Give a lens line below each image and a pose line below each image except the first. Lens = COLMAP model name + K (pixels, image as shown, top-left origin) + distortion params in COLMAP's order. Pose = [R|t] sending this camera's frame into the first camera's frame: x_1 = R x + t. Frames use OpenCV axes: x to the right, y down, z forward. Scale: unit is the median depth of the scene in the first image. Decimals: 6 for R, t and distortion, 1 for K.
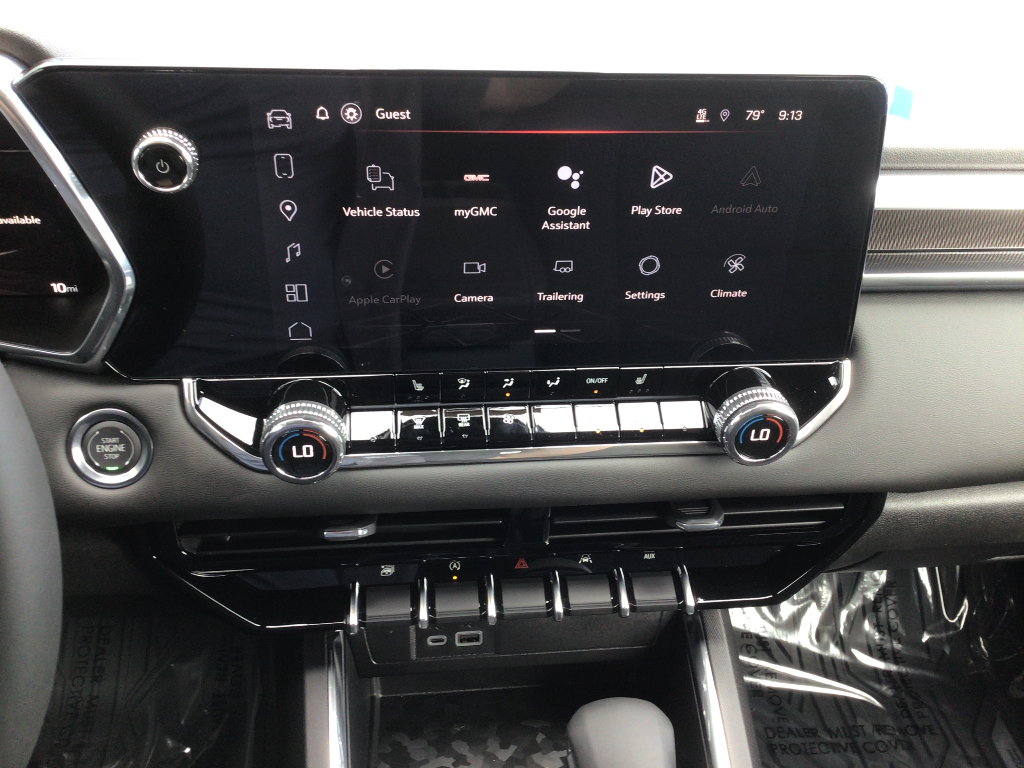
lens RADIAL K [[925.1, 0, 511.0], [0, 925.1, 382.1], [0, 0, 1]] dist [0.078507, -0.127799]
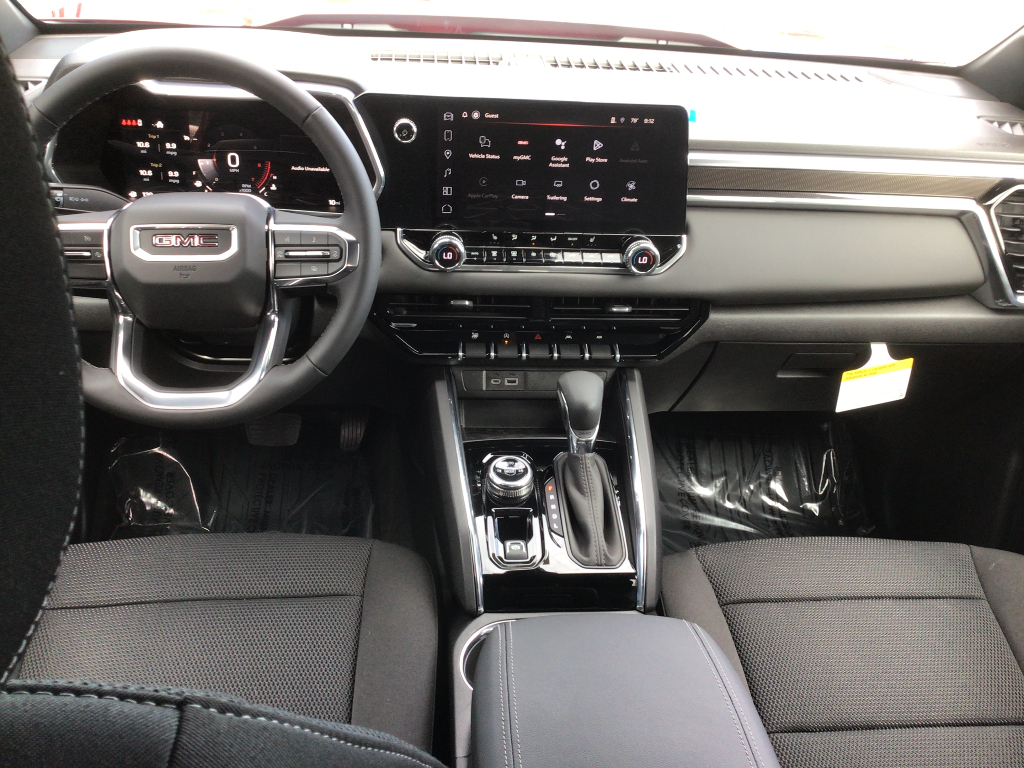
lens RADIAL K [[925.1, 0, 515.7], [0, 925.1, 391.6], [0, 0, 1]] dist [0.078507, -0.127799]
pose [[0.999757, 0.017657, -0.013217, -0.011157], [-0.019122, 0.992526, -0.120527, 0.687391], [0.010990, 0.120750, 0.992622, -1.291481]]
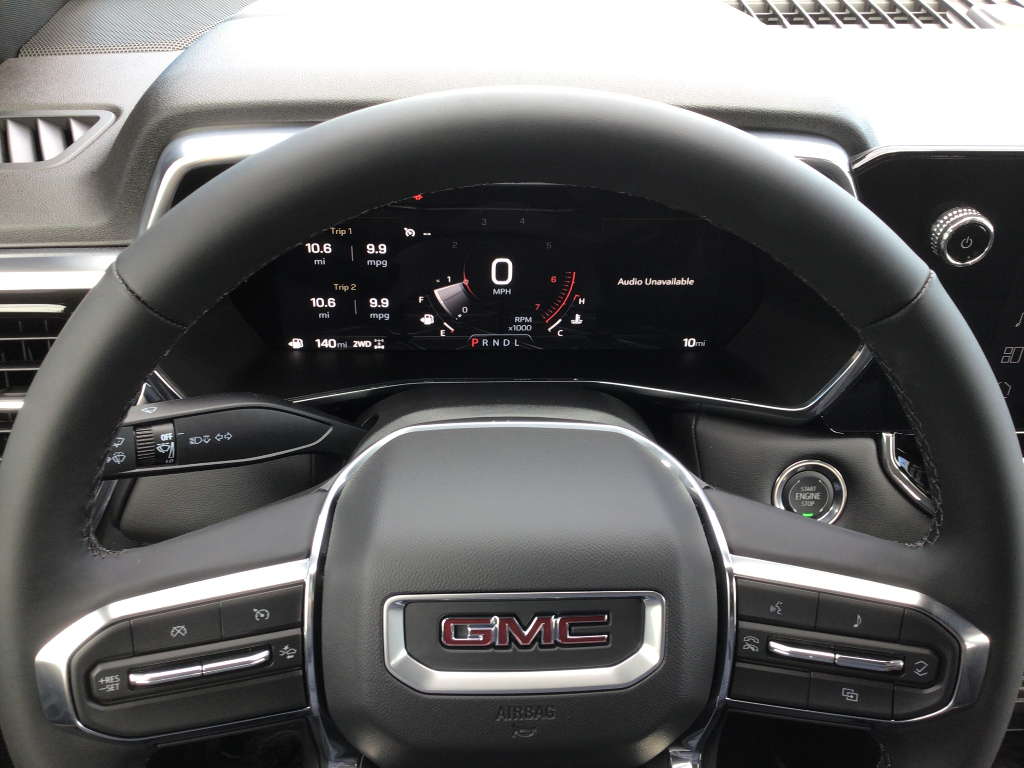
lens RADIAL K [[925.1, 0, 511.1], [0, 925.1, 376.9], [0, 0, 1]] dist [0.078507, -0.127799]
pose [[0.998346, 0.012133, -0.056194, -0.716211], [-0.013675, 0.999538, -0.027129, -0.032974], [0.055839, 0.027853, 0.998051, -0.095272]]
